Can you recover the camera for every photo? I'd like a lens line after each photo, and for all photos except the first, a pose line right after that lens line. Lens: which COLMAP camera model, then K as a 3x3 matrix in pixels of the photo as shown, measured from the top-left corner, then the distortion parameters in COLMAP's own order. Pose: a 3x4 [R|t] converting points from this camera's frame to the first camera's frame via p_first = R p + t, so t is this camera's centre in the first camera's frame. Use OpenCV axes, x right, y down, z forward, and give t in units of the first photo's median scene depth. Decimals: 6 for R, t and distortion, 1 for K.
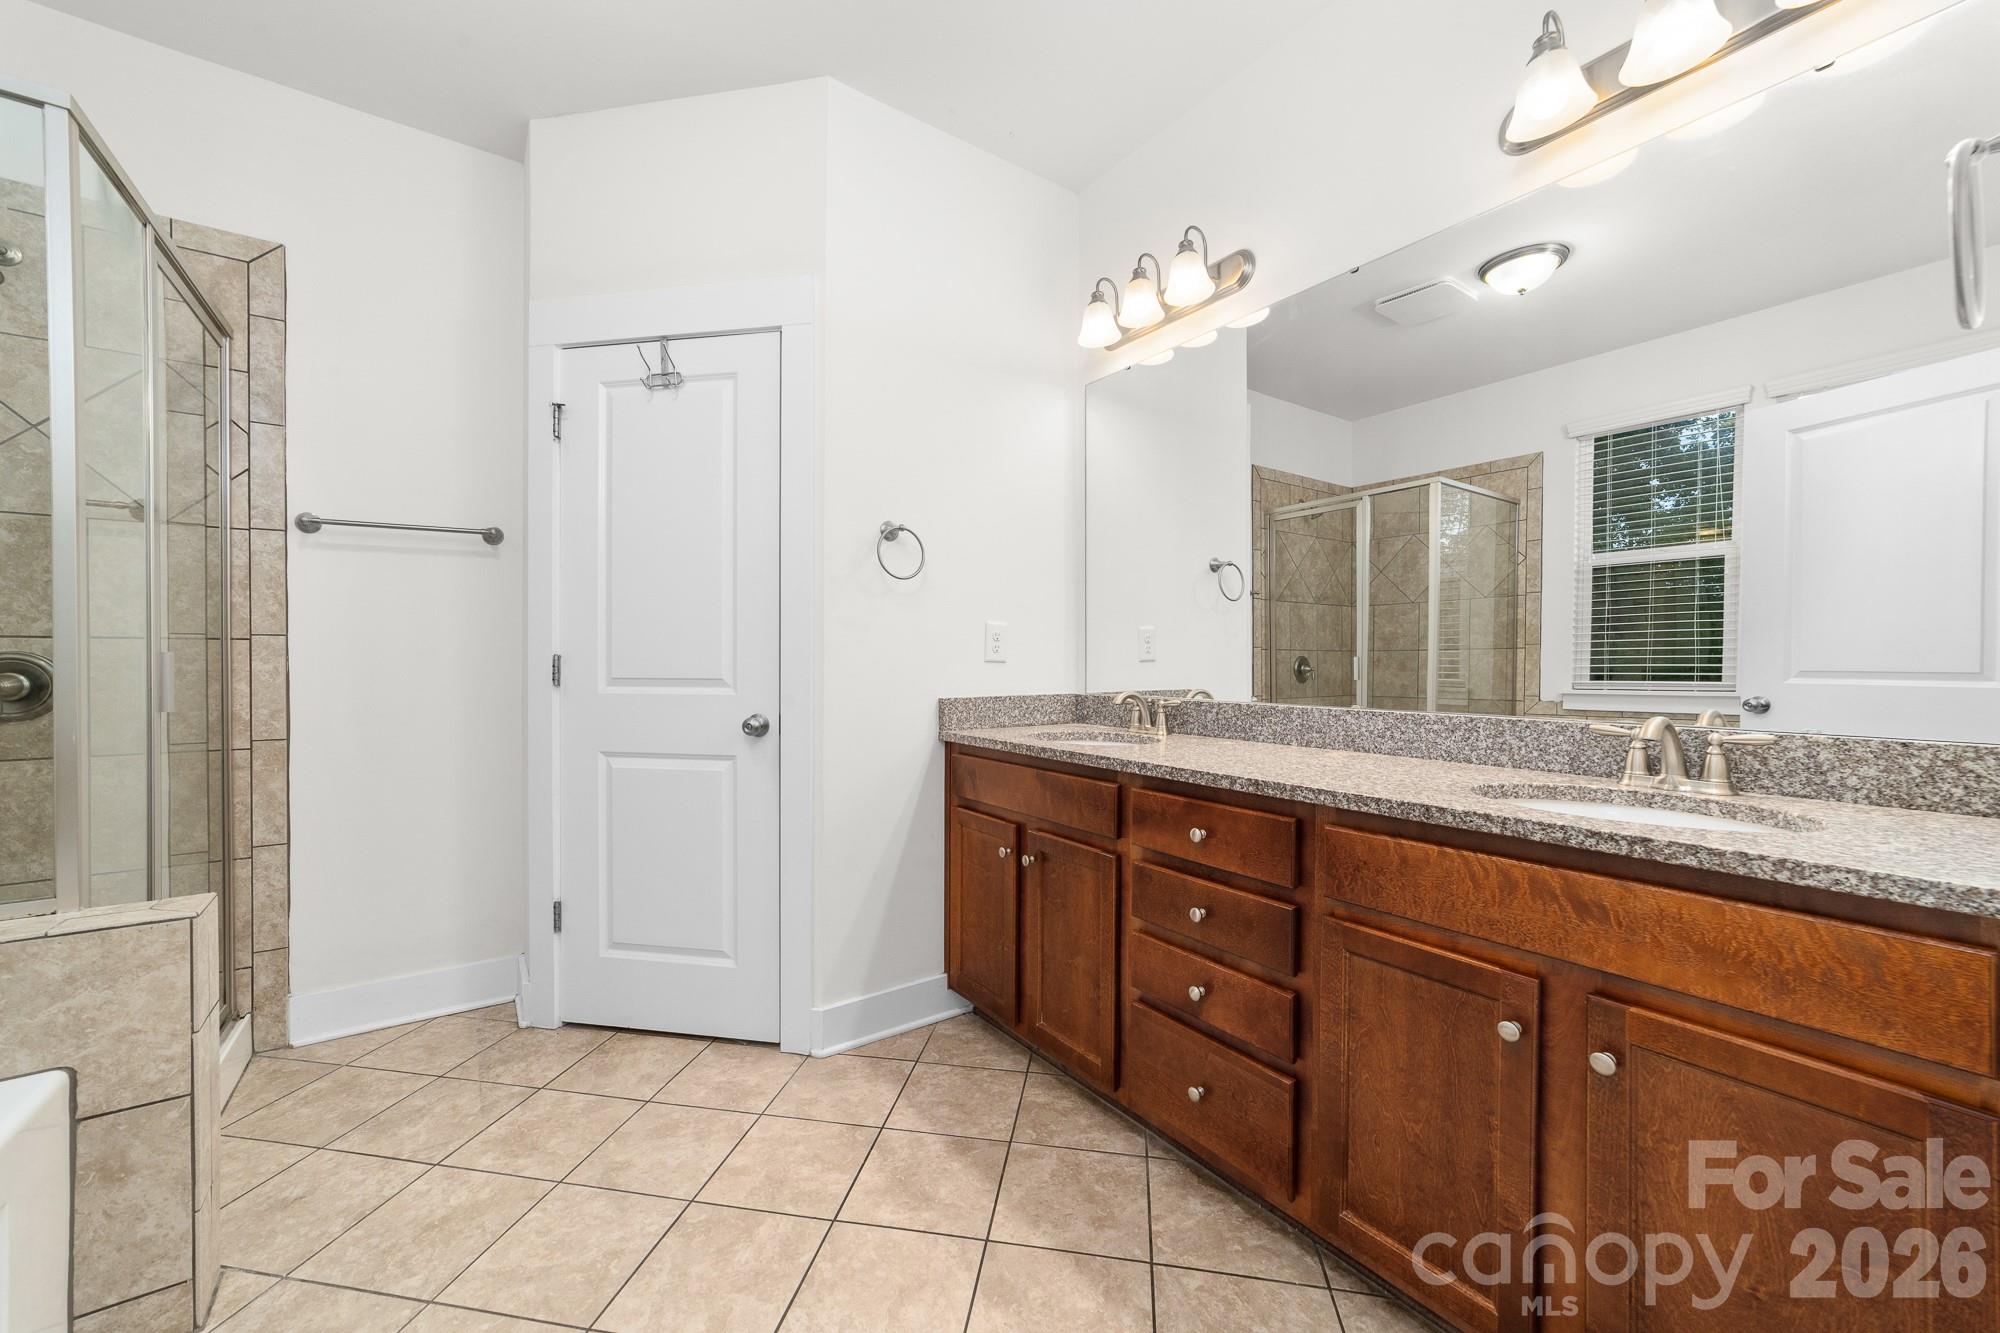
lens RADIAL K [[770.8, 0, 1000.0], [0, 770.8, 666.5], [0, 0, 1]] dist [0.000603, 0.000339]
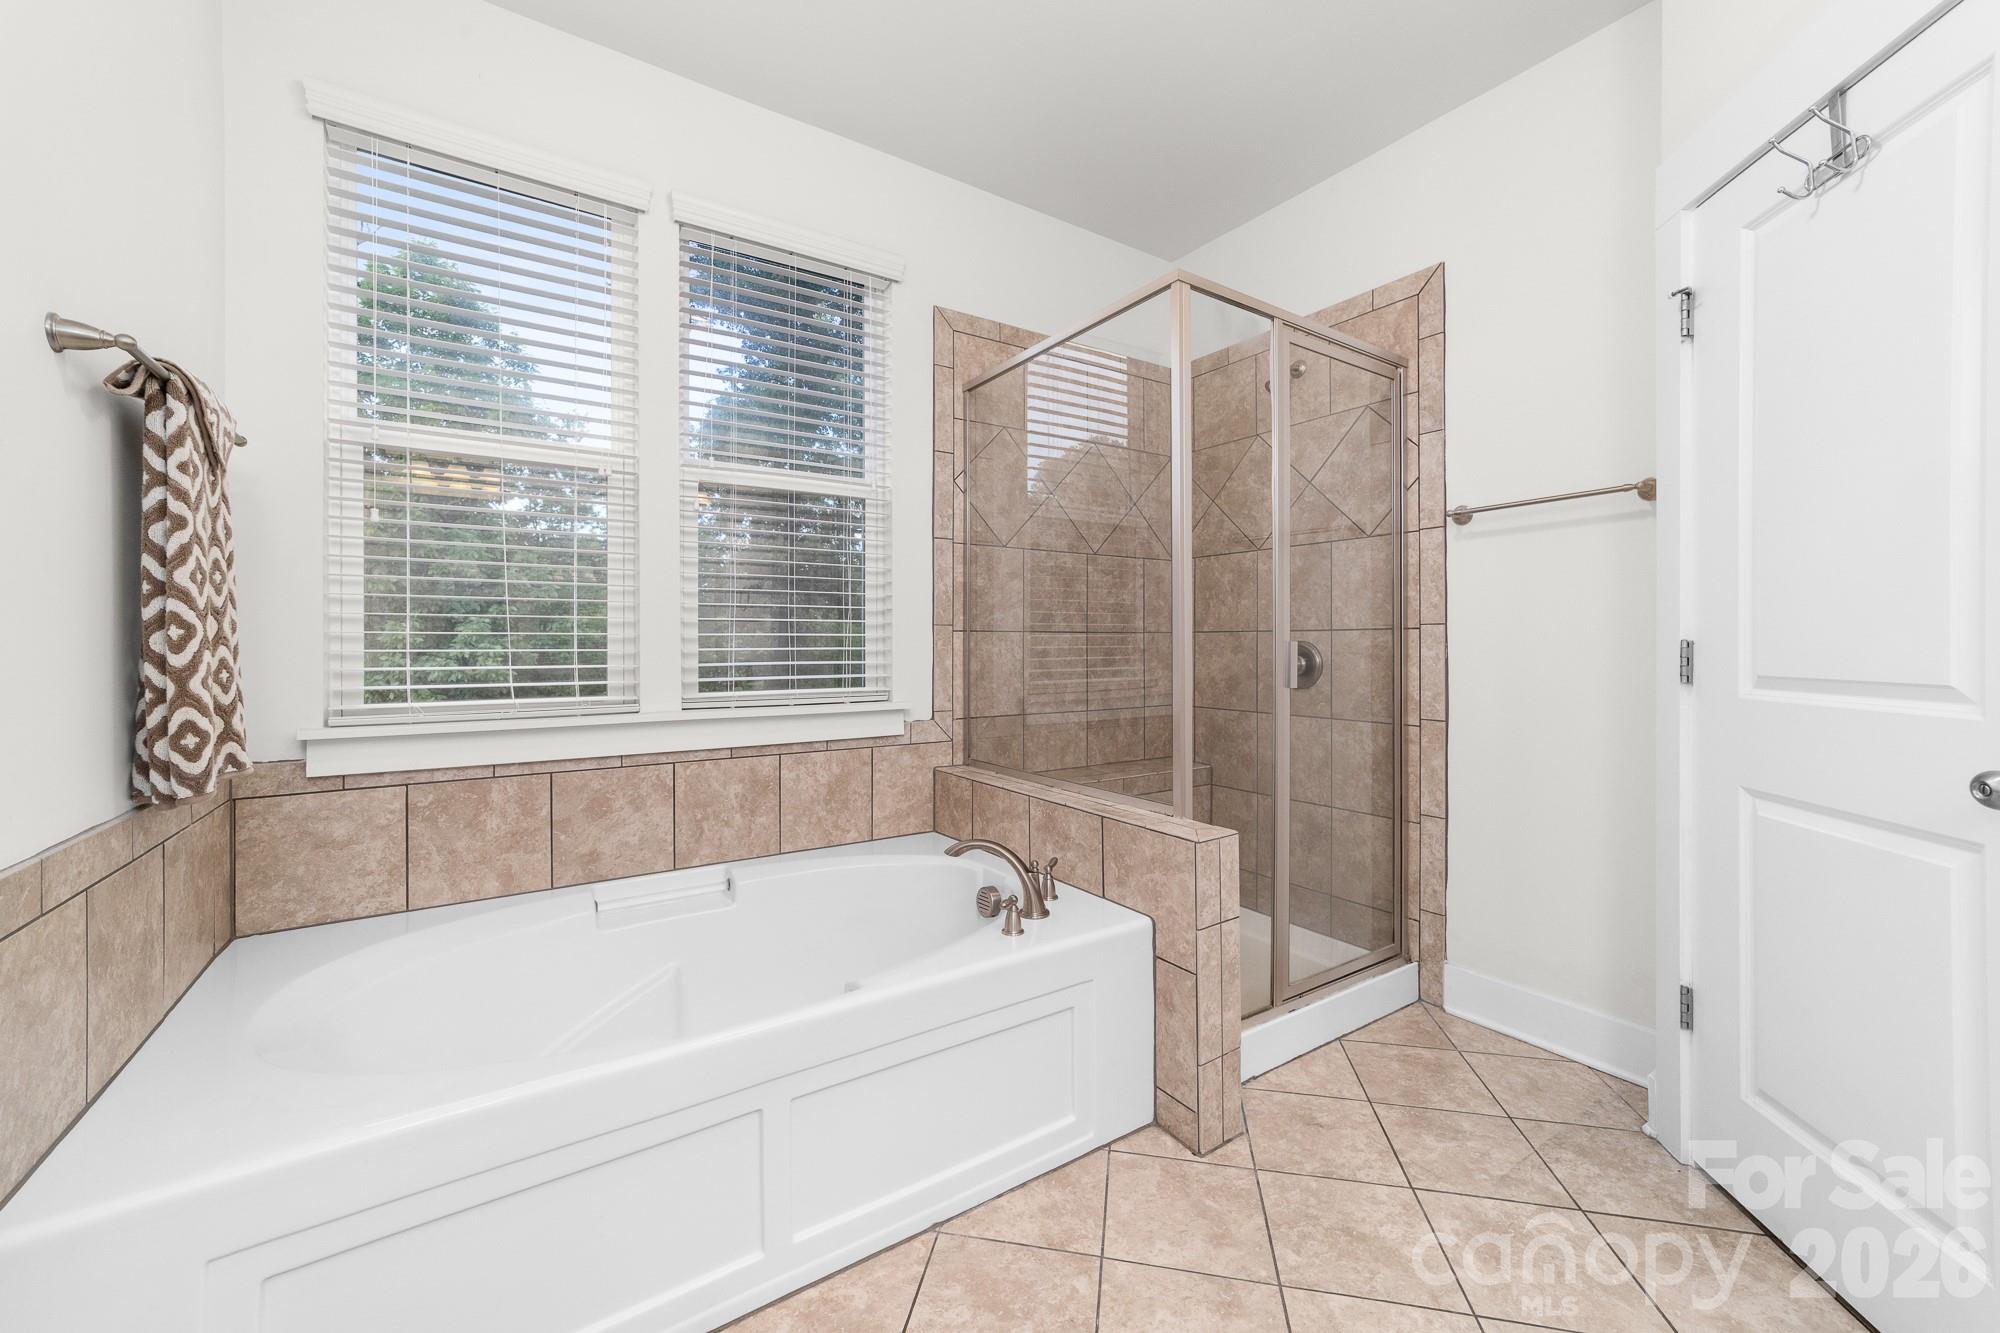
lens RADIAL K [[764.0, 0, 945.8], [0, 764.0, 643.6], [0, 0, 1]] dist [-0.019854, 0.006283]
pose [[-0.052634, -0.002109, -0.998612, 0.162980], [-0.007167, 0.999973, -0.001734, -0.006339], [0.998588, 0.007066, -0.052648, 0.366856]]
